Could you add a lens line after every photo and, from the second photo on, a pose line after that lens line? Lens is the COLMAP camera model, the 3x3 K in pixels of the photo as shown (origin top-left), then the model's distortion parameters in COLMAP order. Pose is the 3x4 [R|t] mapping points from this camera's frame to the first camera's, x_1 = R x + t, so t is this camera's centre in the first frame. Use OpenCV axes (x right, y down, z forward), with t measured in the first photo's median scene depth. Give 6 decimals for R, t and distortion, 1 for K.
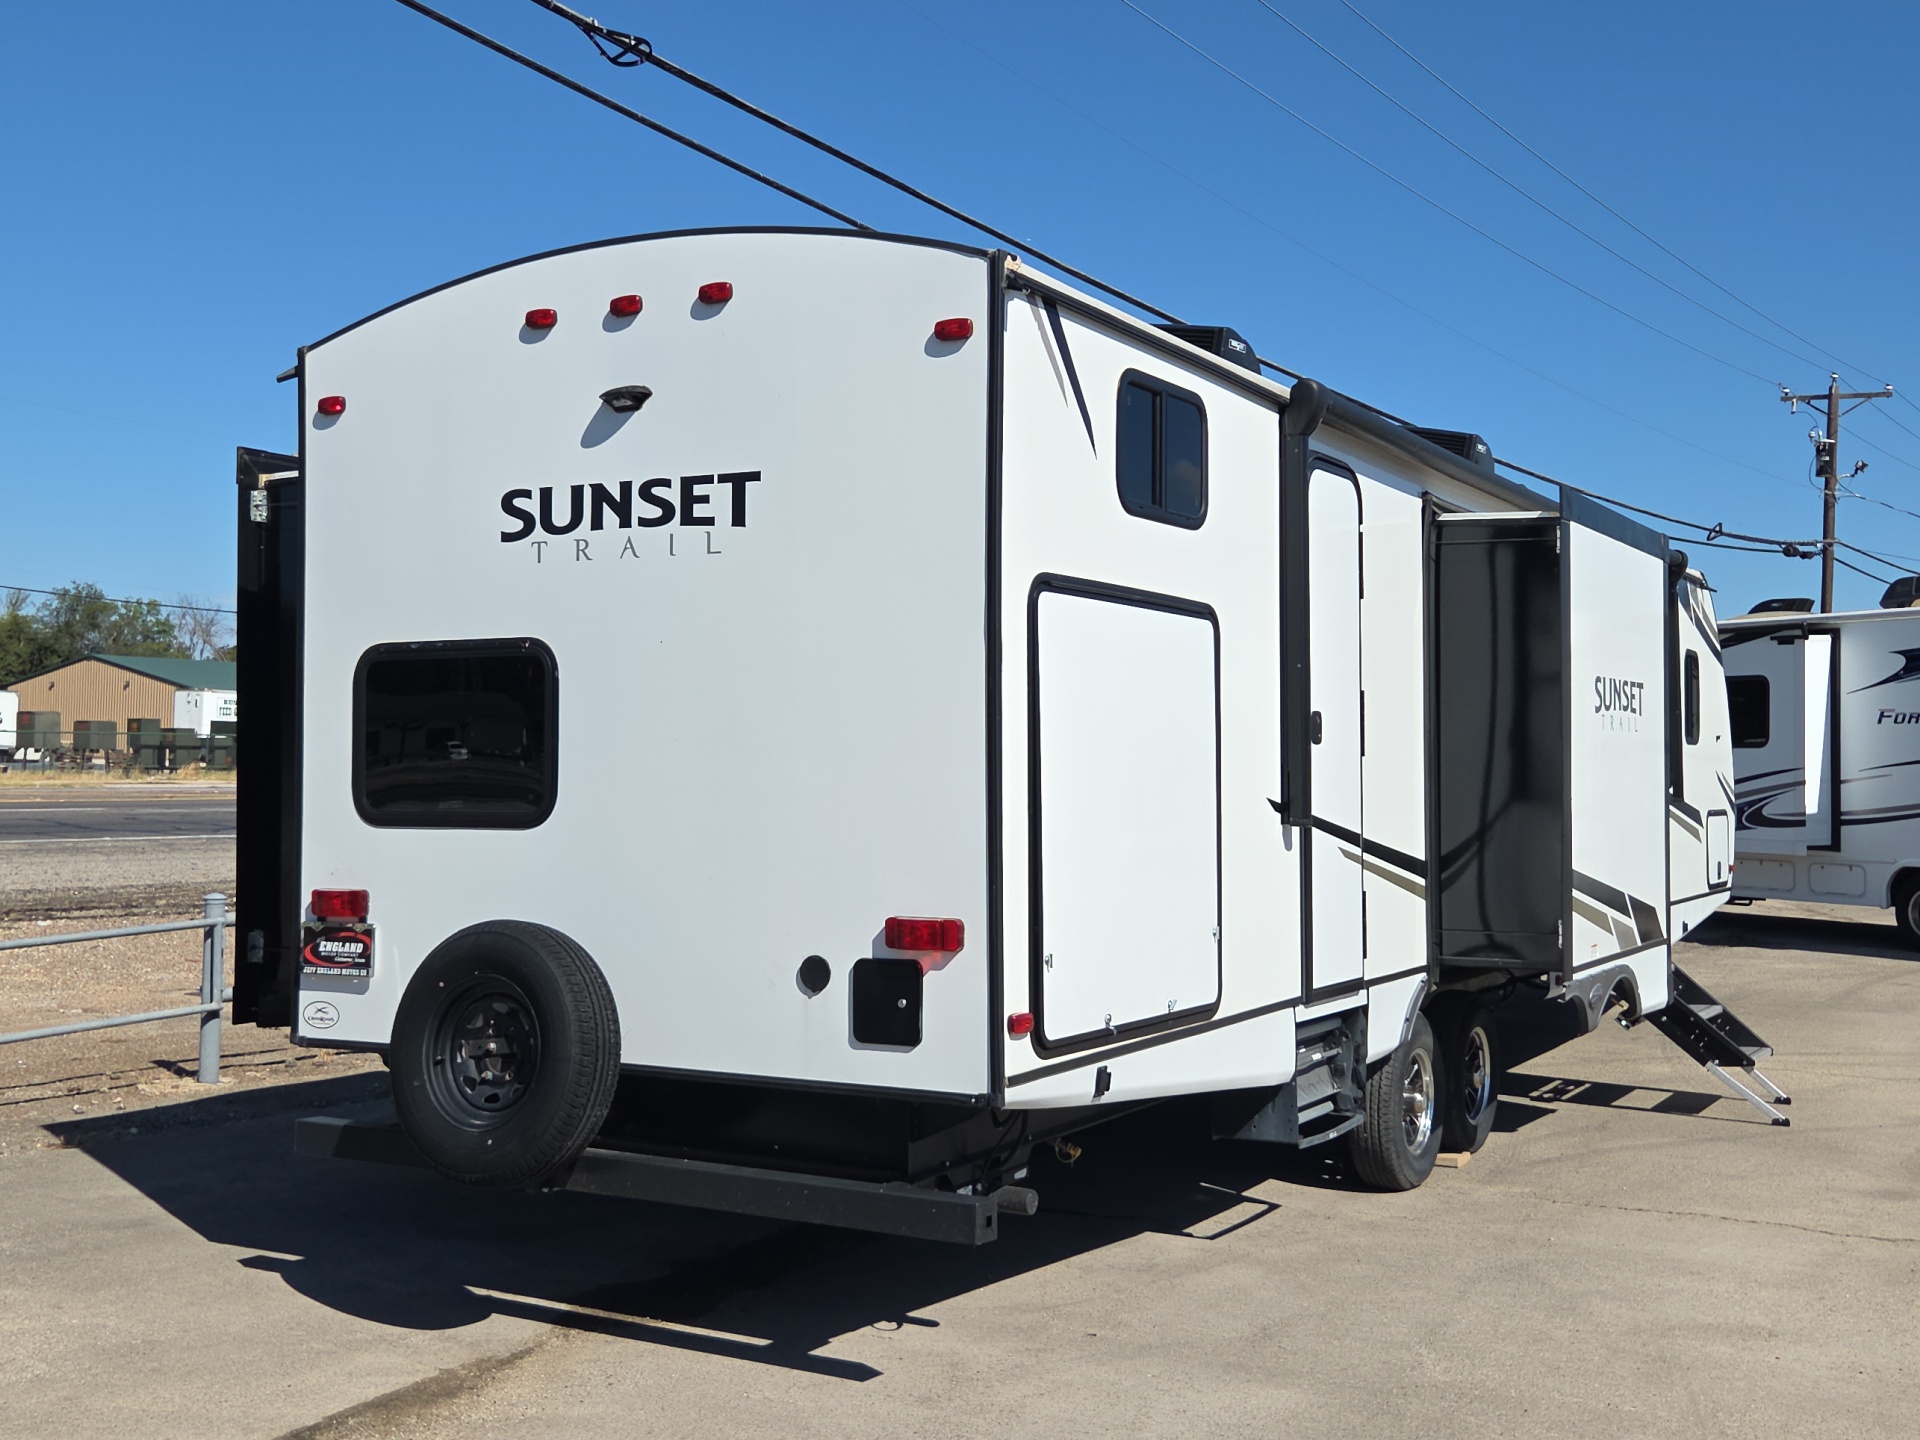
lens RADIAL K [[2080.1, 0, 956.0], [0, 2080.1, 715.4], [0, 0, 1]] dist [0.012976, 0.000000]
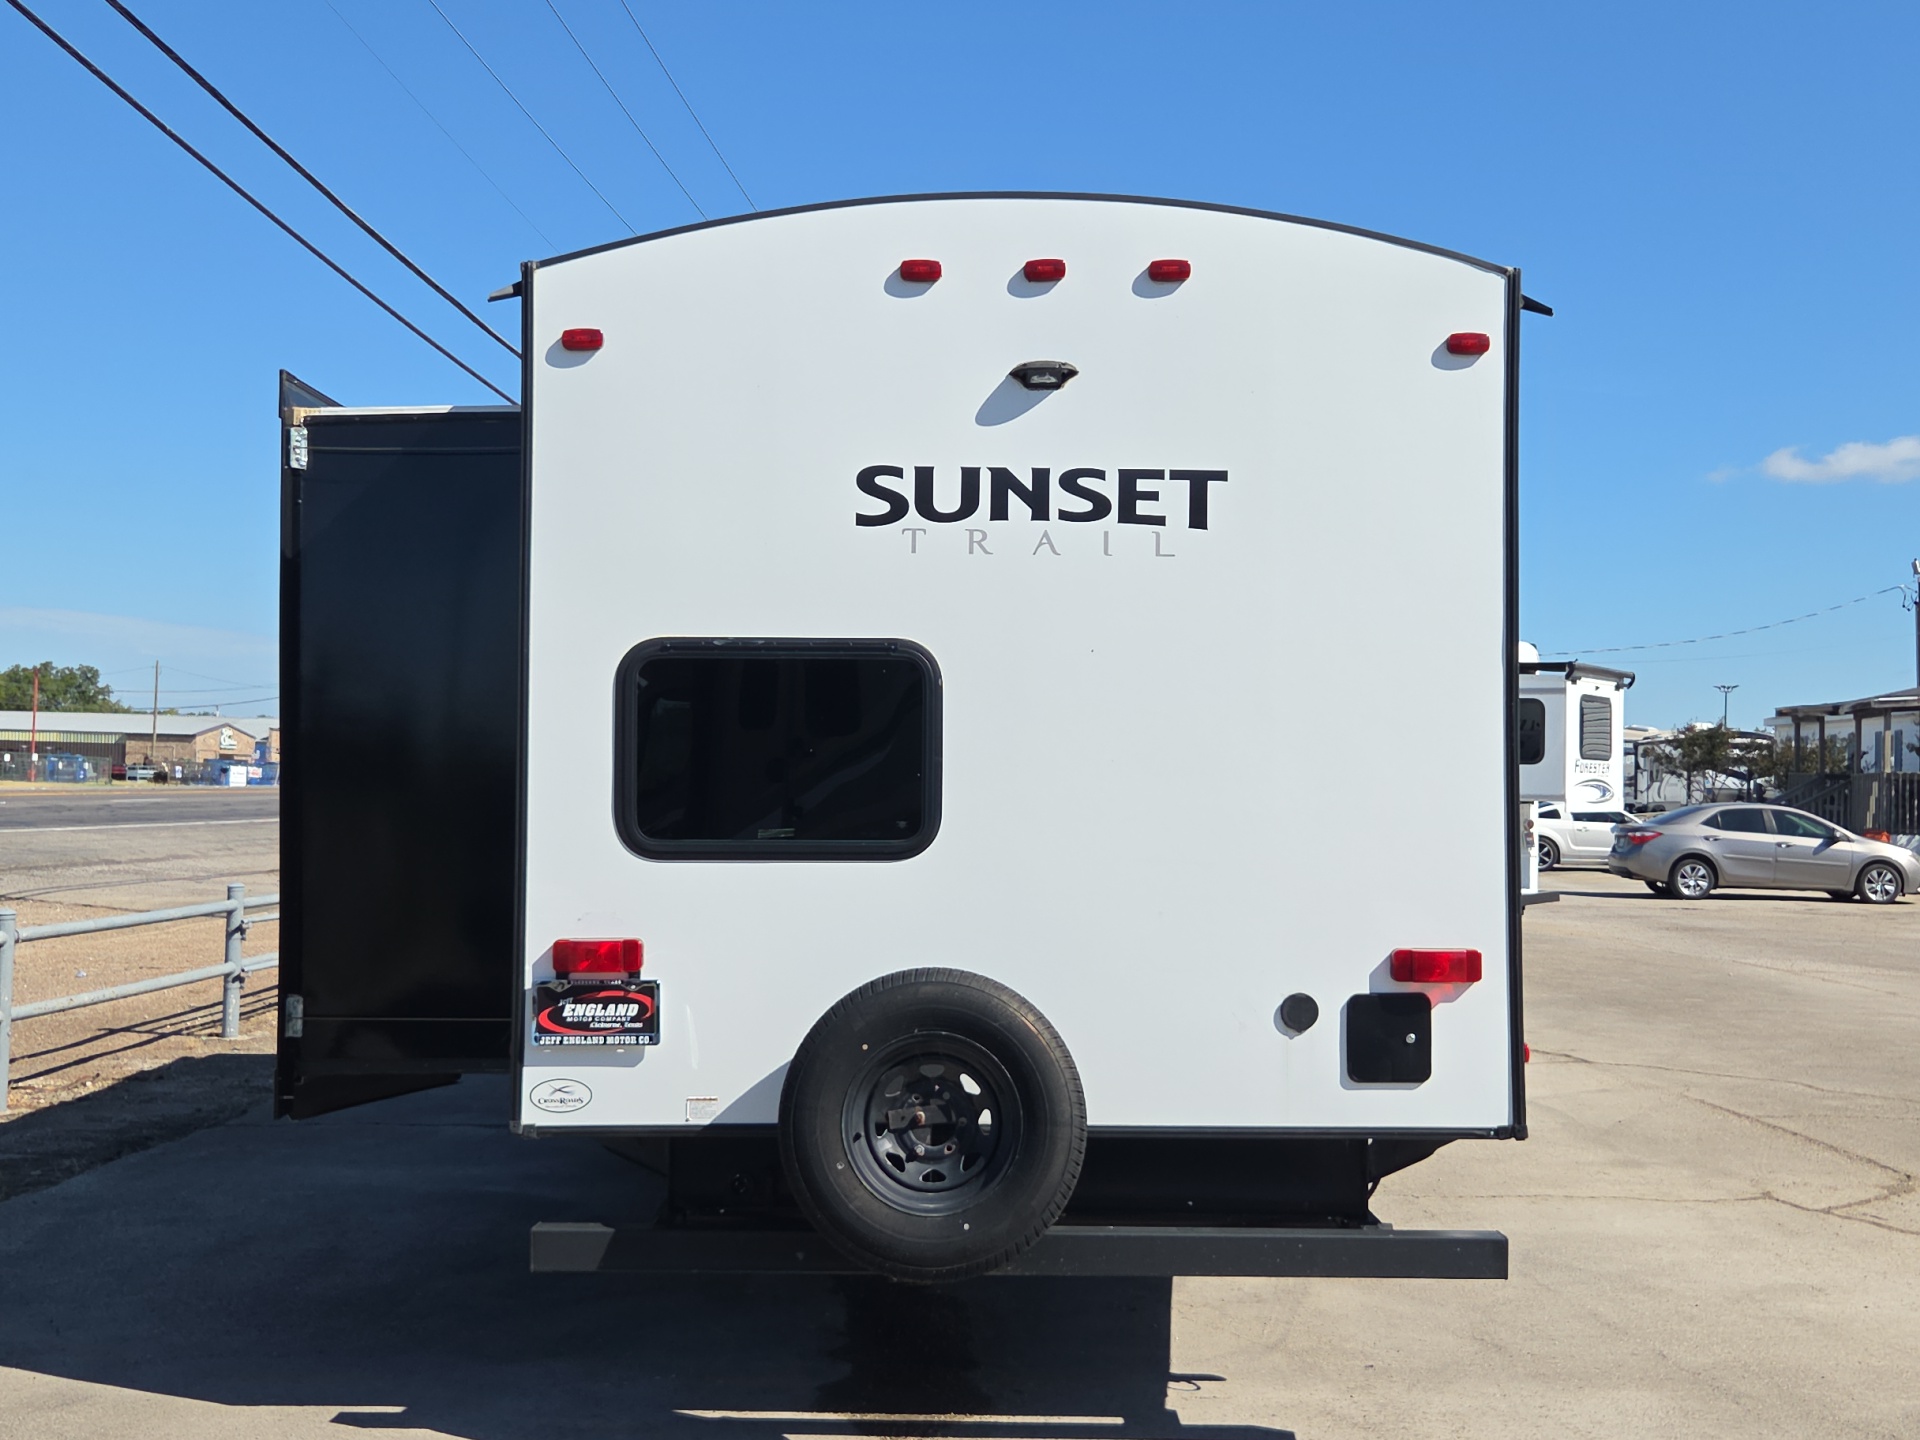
lens RADIAL K [[2178.0, 0, 974.2], [0, 2178.0, 725.3], [0, 0, 1]] dist [0.017181, 0.000000]
pose [[0.864303, 0.017325, 0.502673, -0.638924], [-0.018617, 0.999824, -0.002449, -0.000073], [-0.502627, -0.007241, 0.864473, 0.208552]]
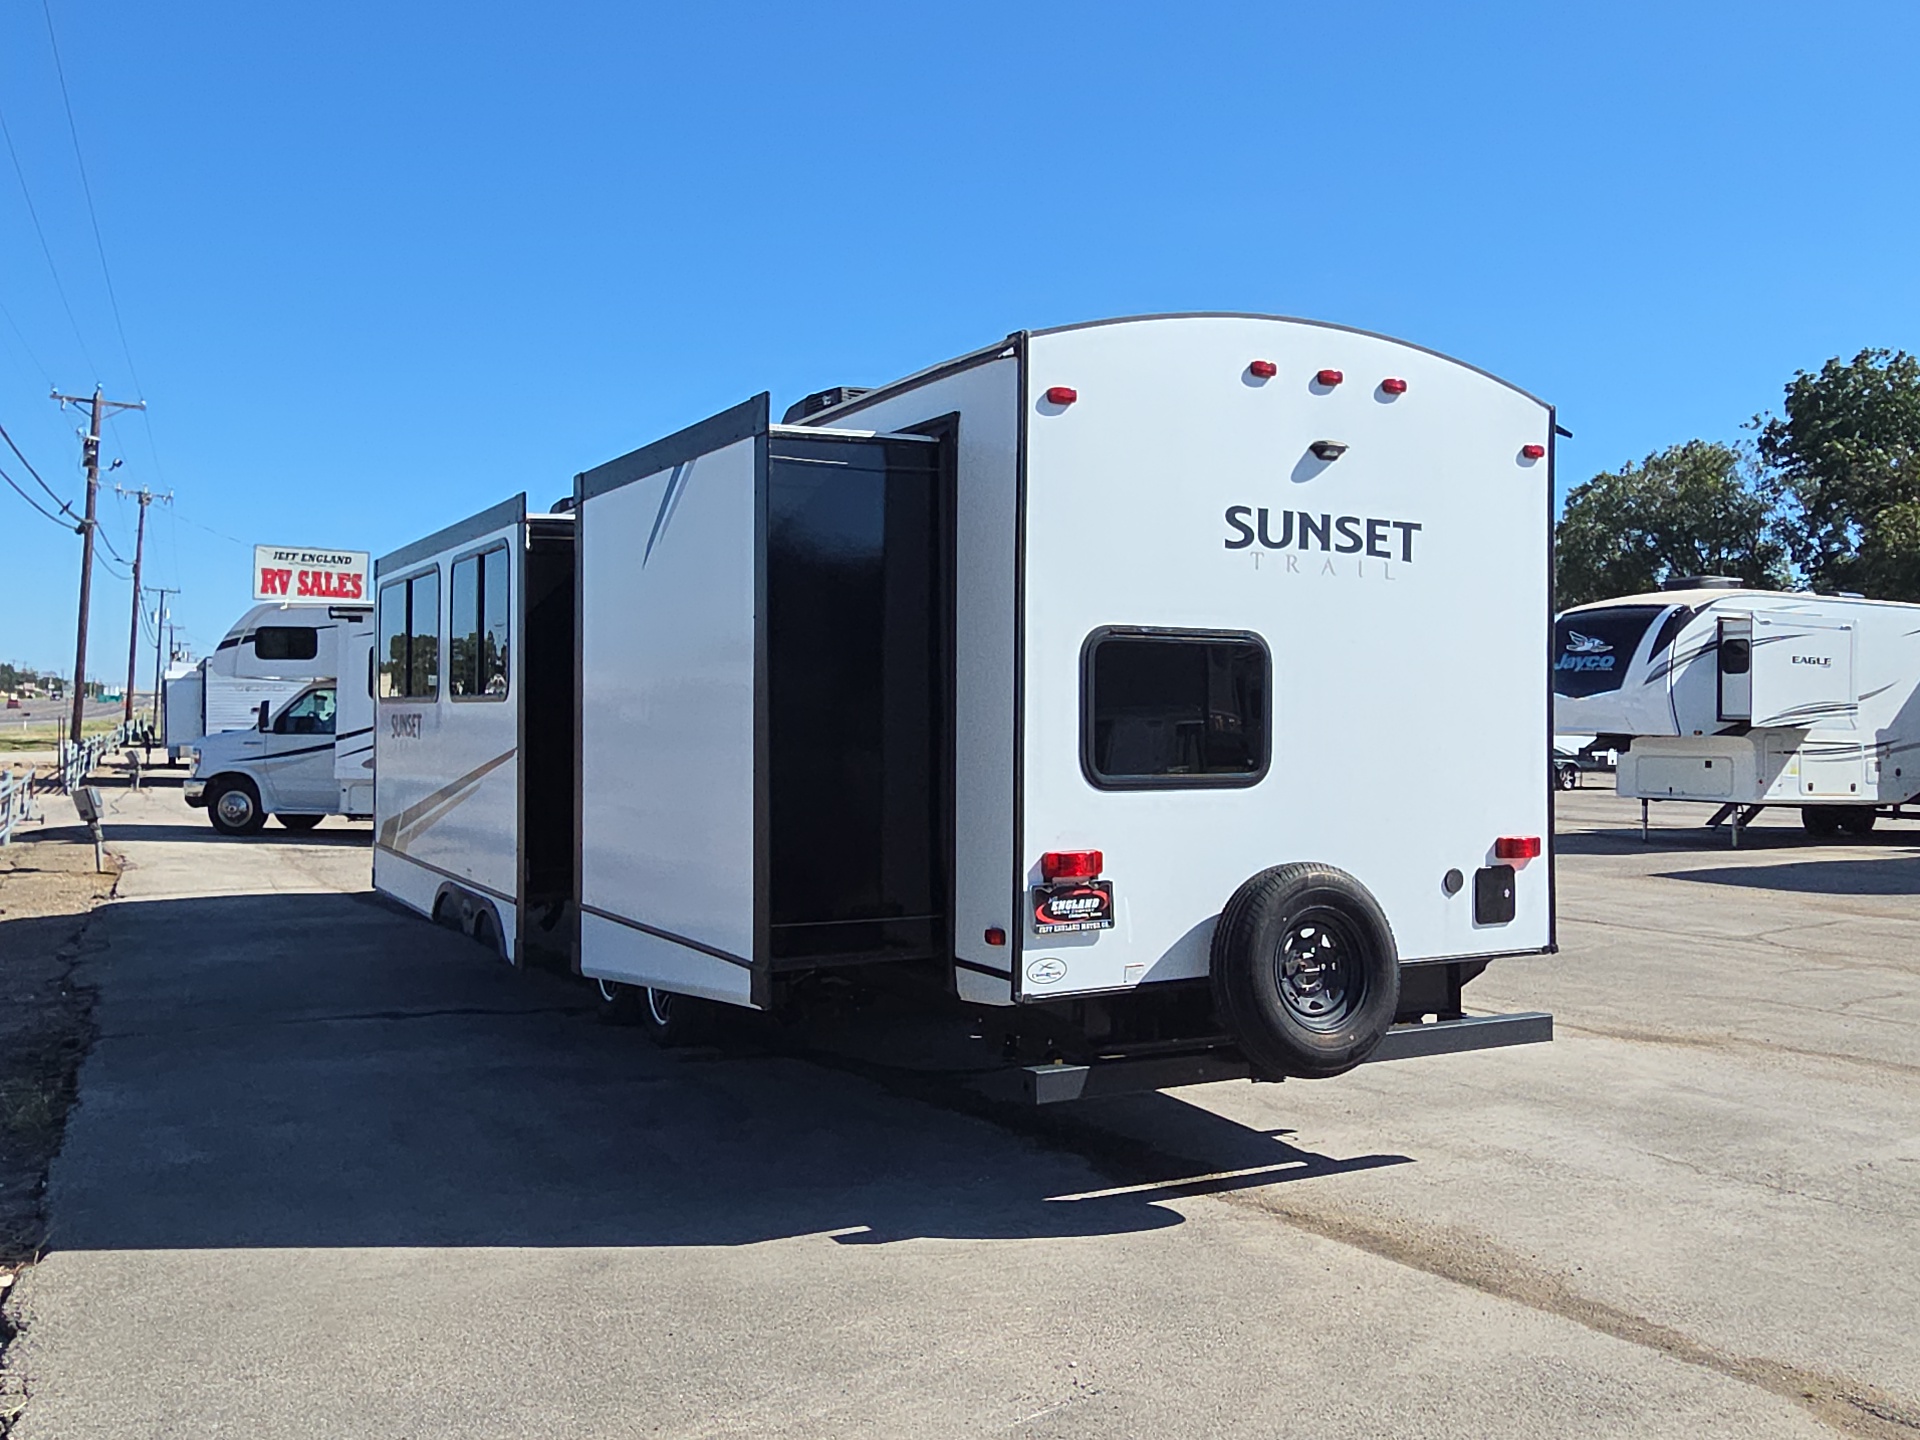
lens RADIAL K [[1654.3, 0, 947.9], [0, 1654.3, 718.7], [0, 0, 1]] dist [-0.011373, 0.010482]
pose [[0.515313, 0.001748, 0.857001, -1.135073], [-0.029416, 0.999445, 0.015649, 0.004232], [-0.856497, -0.033274, 0.515078, 0.661718]]
